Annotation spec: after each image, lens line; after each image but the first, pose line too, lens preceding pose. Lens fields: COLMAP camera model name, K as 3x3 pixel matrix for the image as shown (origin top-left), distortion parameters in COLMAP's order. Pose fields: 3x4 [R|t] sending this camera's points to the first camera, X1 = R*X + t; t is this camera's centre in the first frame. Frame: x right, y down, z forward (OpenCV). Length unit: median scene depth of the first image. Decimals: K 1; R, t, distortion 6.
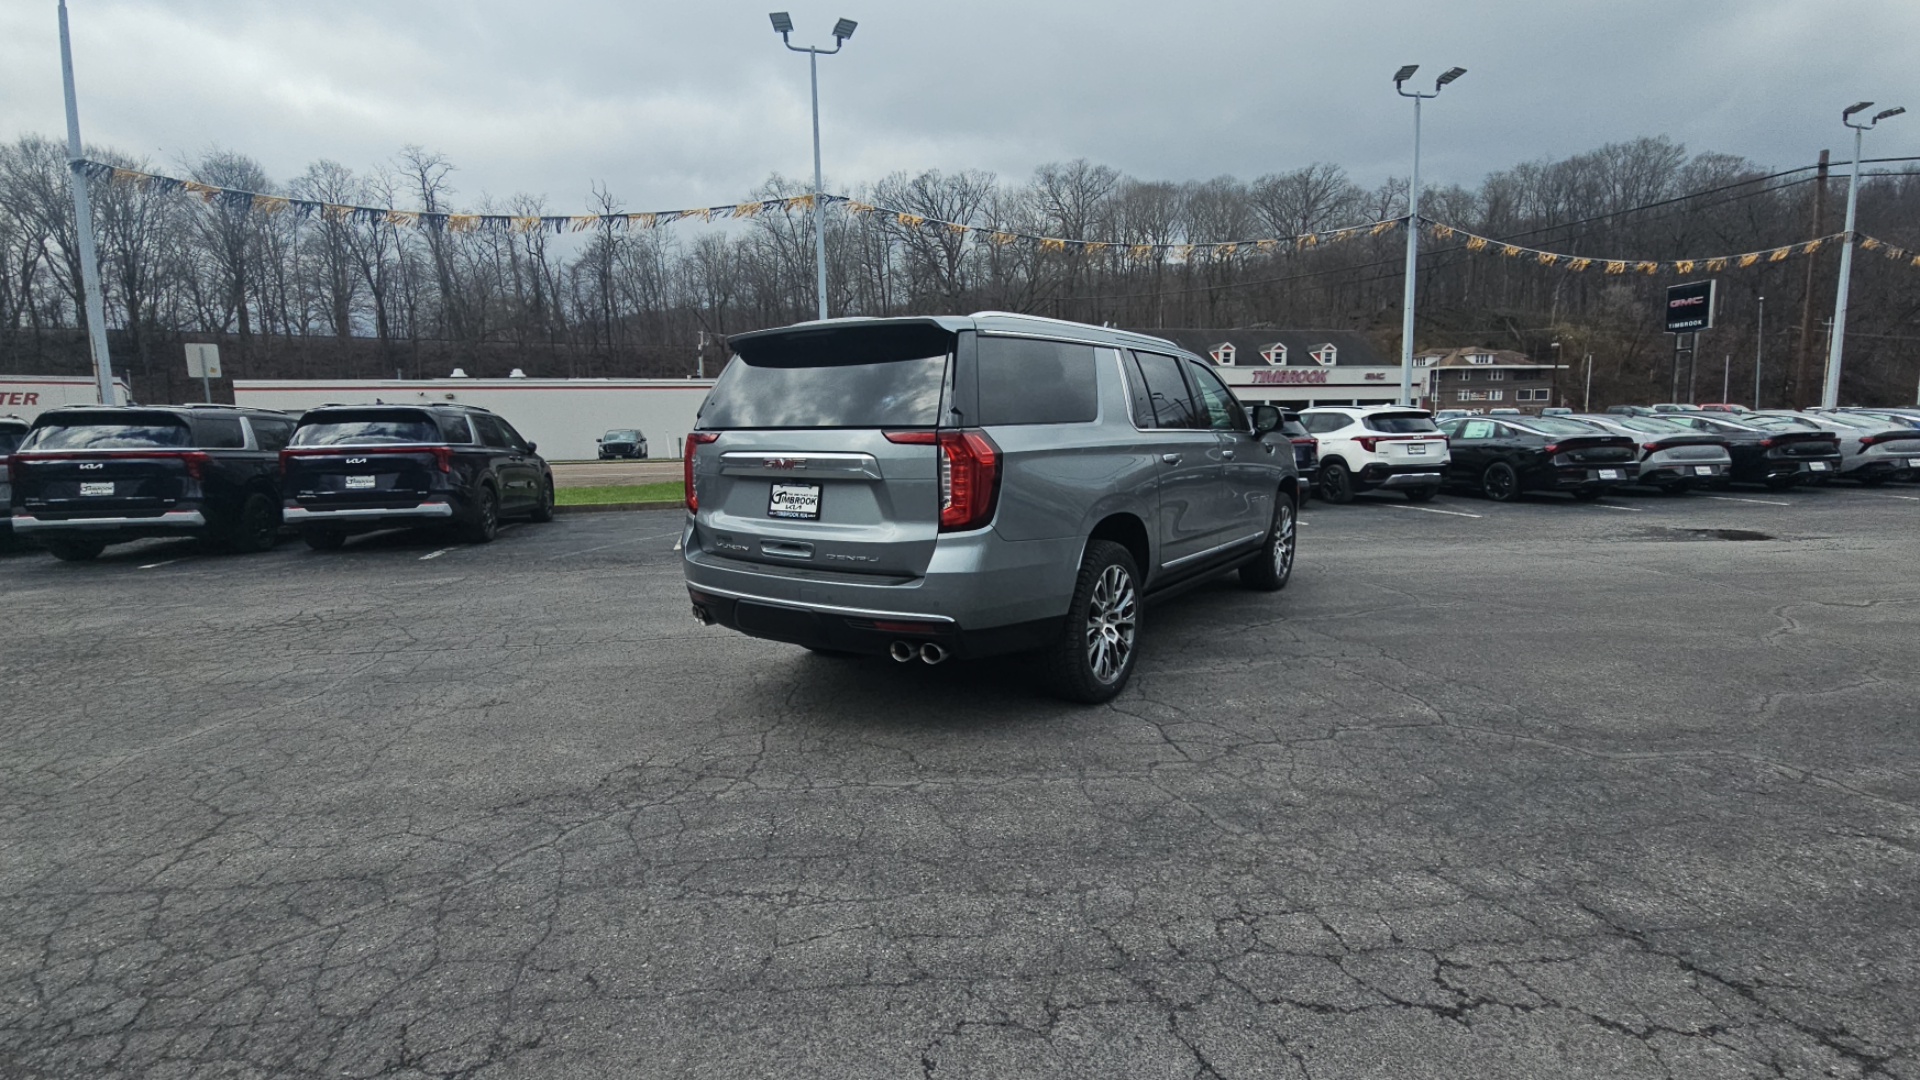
lens RADIAL K [[859.2, 0, 957.7], [0, 859.2, 532.2], [0, 0, 1]] dist [0.013700, -0.007963]
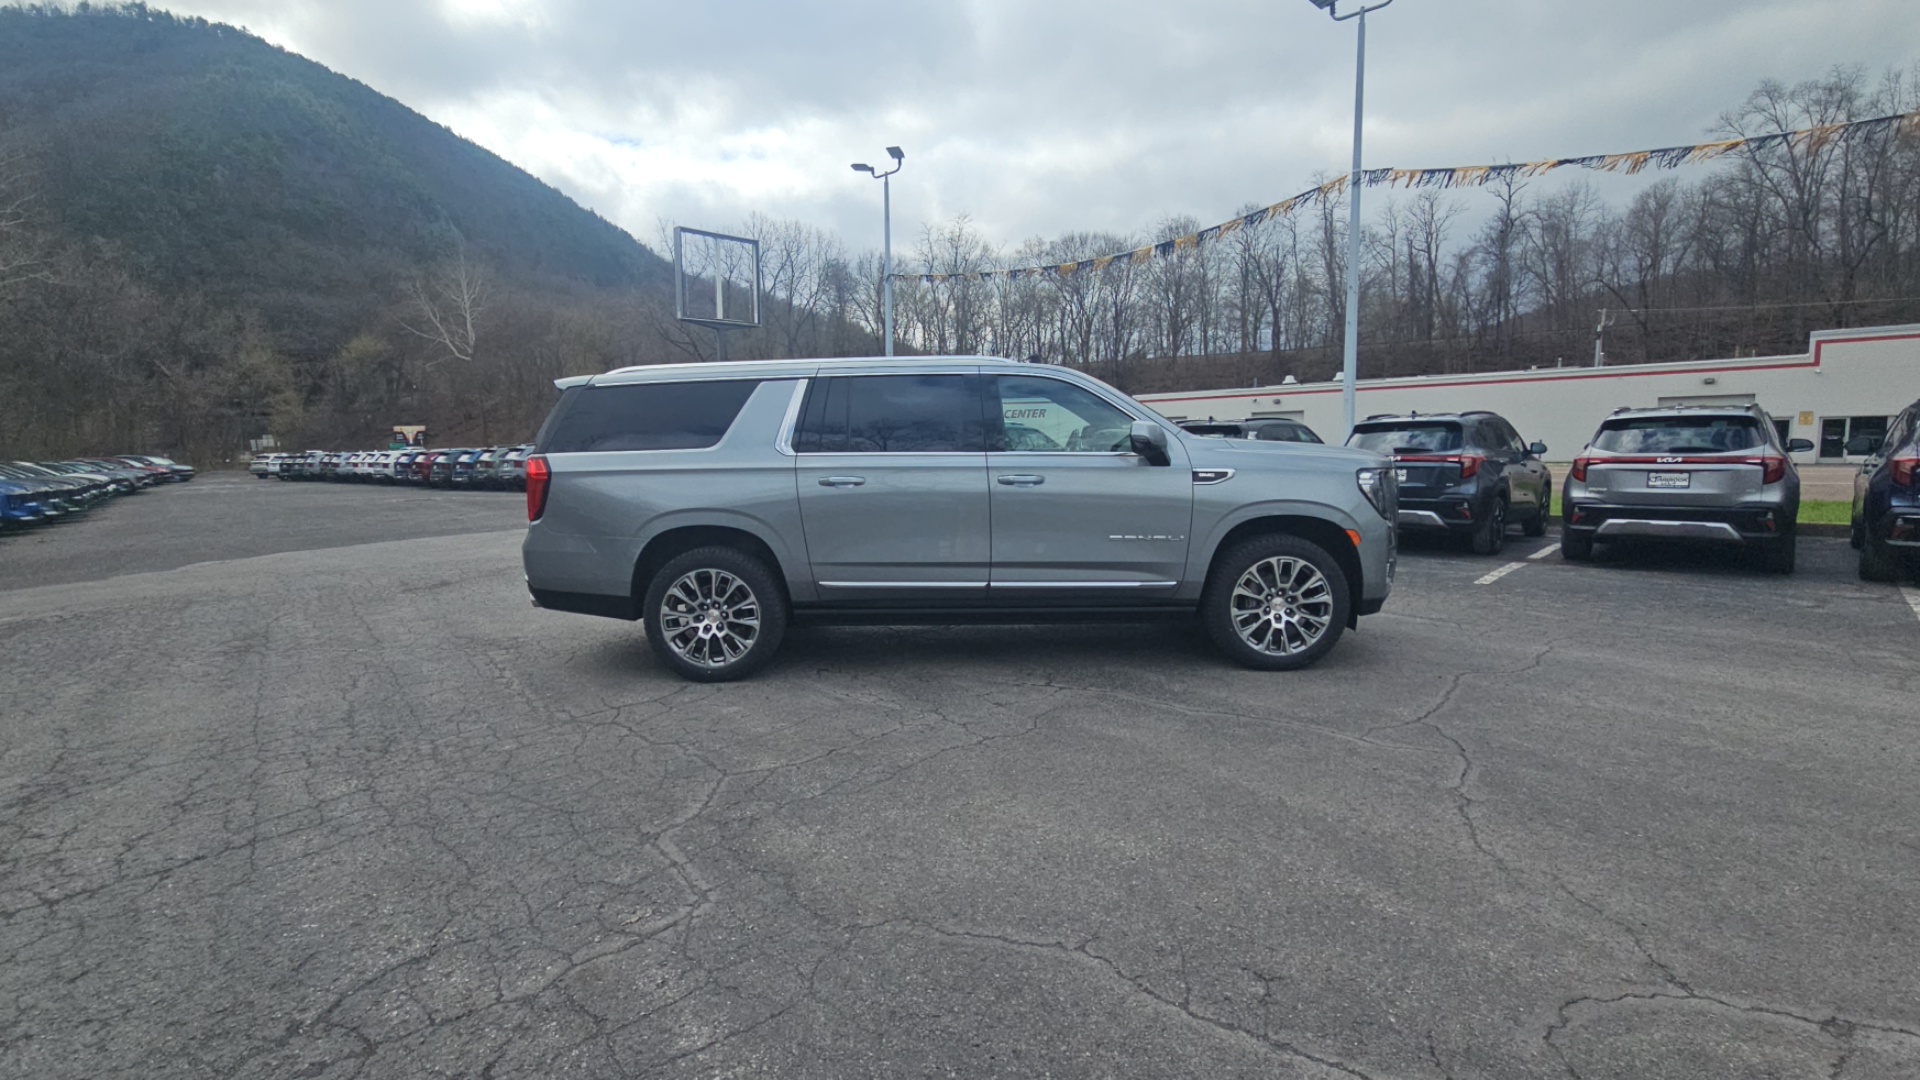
lens RADIAL K [[859.2, 0, 957.7], [0, 859.2, 532.2], [0, 0, 1]] dist [0.013700, -0.007963]
pose [[0.554930, 0.092356, -0.826754, 1.372960], [-0.090485, 0.994623, 0.050374, -0.104130], [0.826961, 0.046855, 0.560303, 0.631685]]
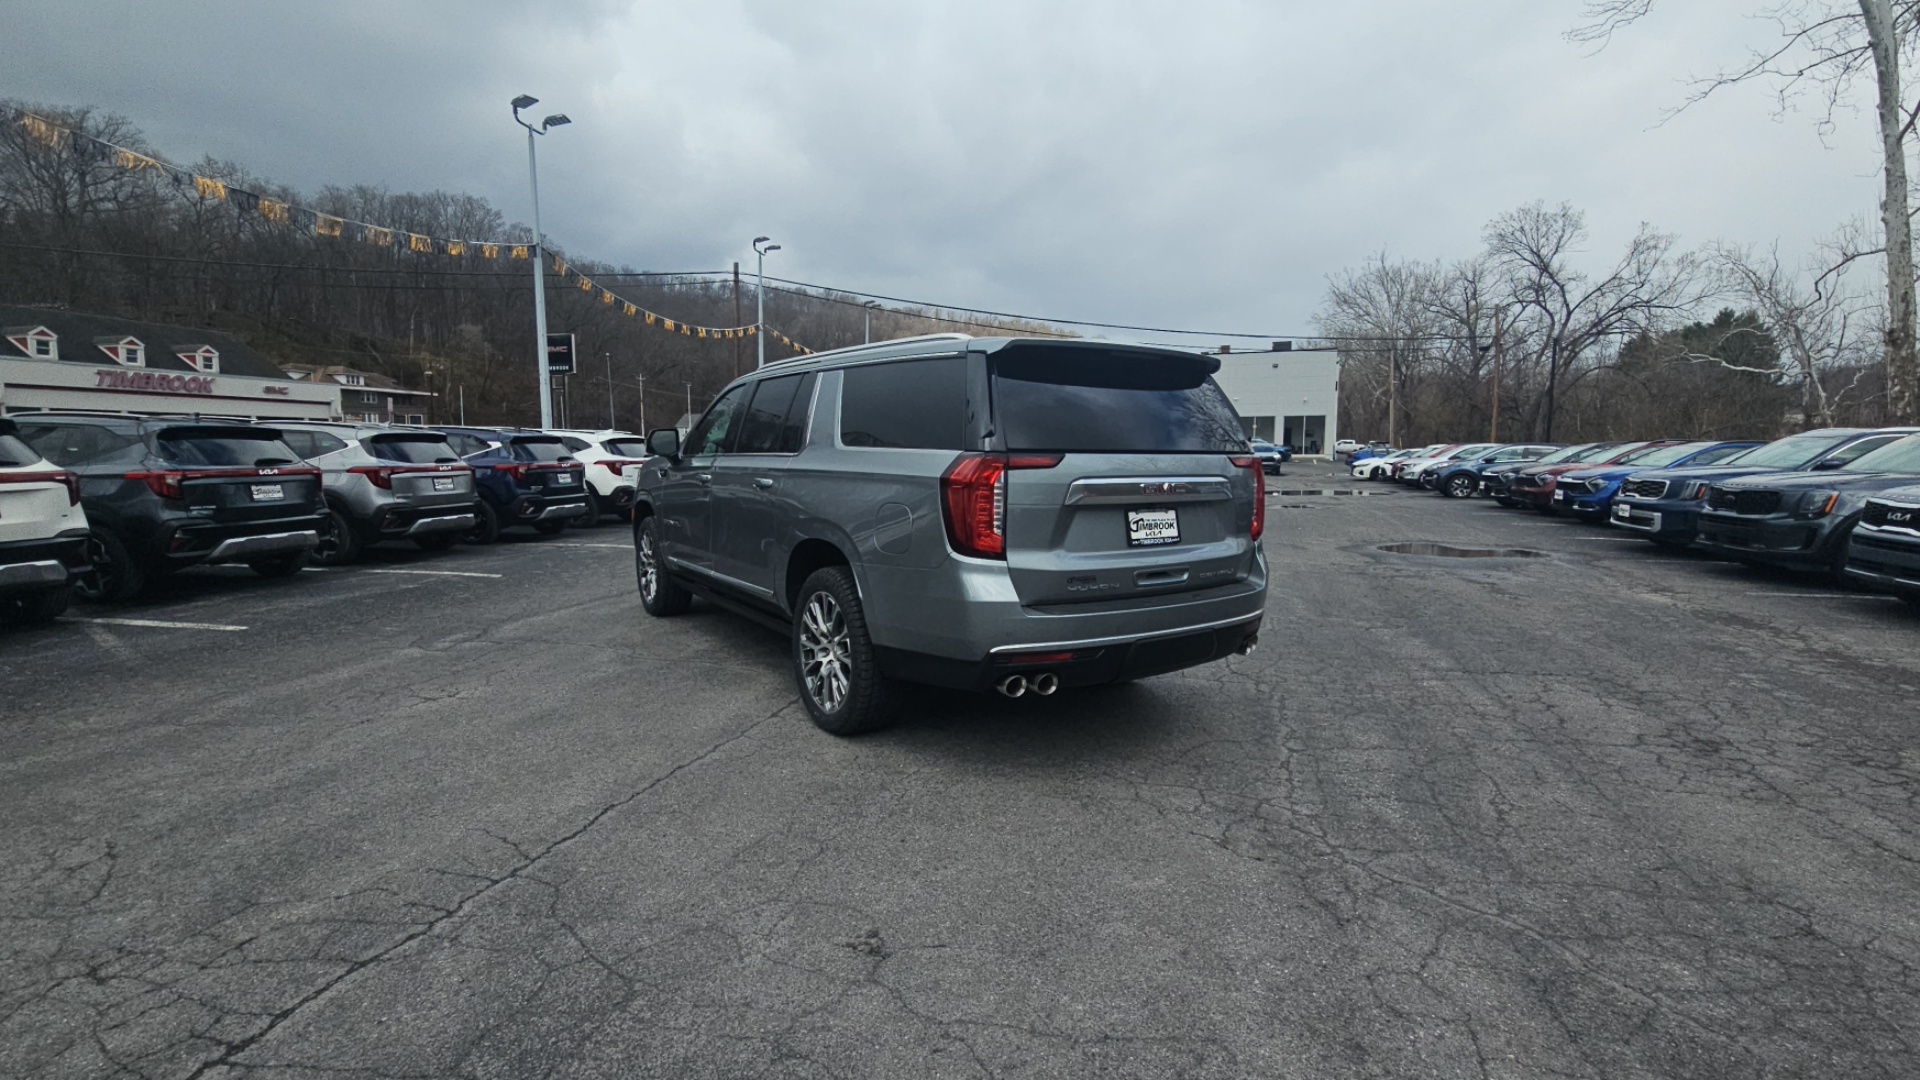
lens RADIAL K [[859.2, 0, 957.7], [0, 859.2, 532.2], [0, 0, 1]] dist [0.013700, -0.007963]
pose [[0.375028, -0.073770, 0.924073, -1.060014], [0.099228, 0.994296, 0.039105, -0.081964], [-0.921687, 0.077028, 0.380209, 0.759236]]
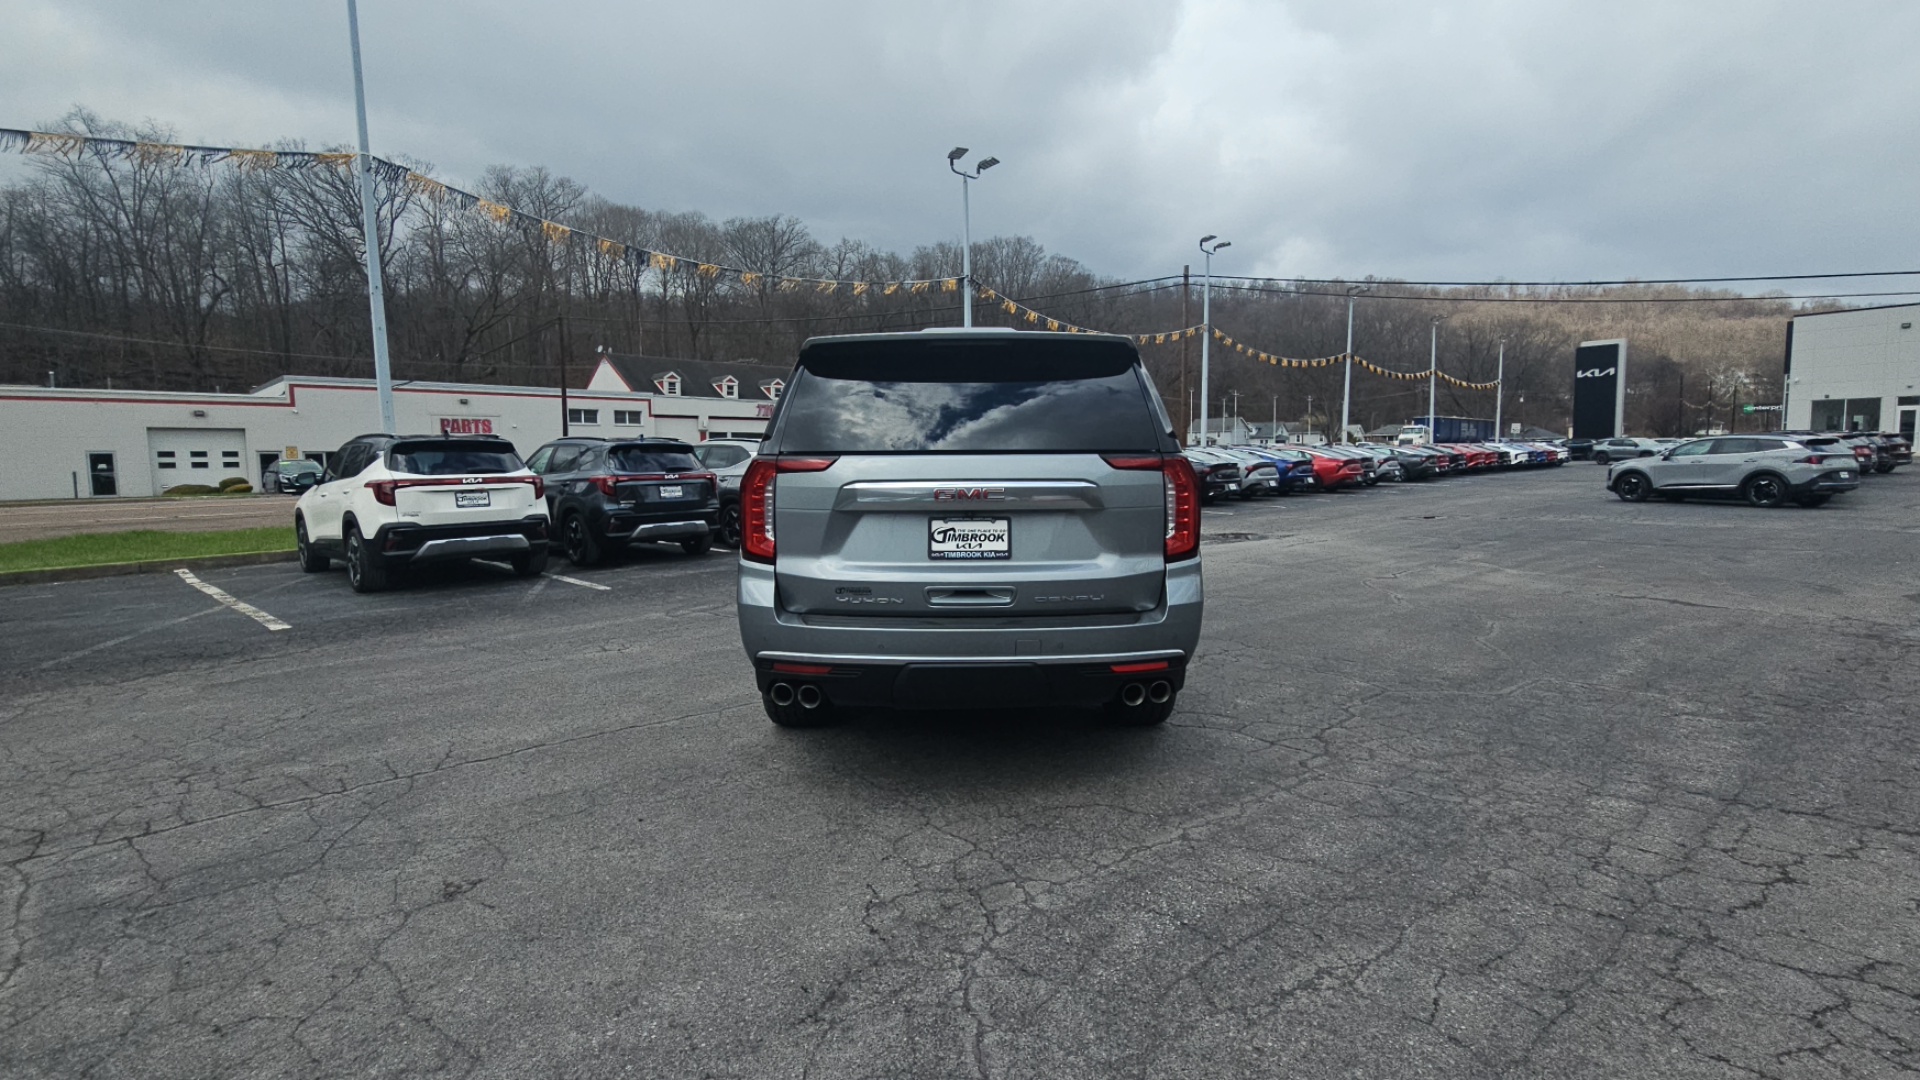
lens RADIAL K [[859.2, 0, 957.7], [0, 859.2, 532.2], [0, 0, 1]] dist [0.013700, -0.007963]
pose [[0.827626, -0.045392, 0.559442, -0.609682], [0.065716, 0.997706, -0.016267, -0.026829], [-0.557420, 0.050227, 0.828710, 0.279503]]
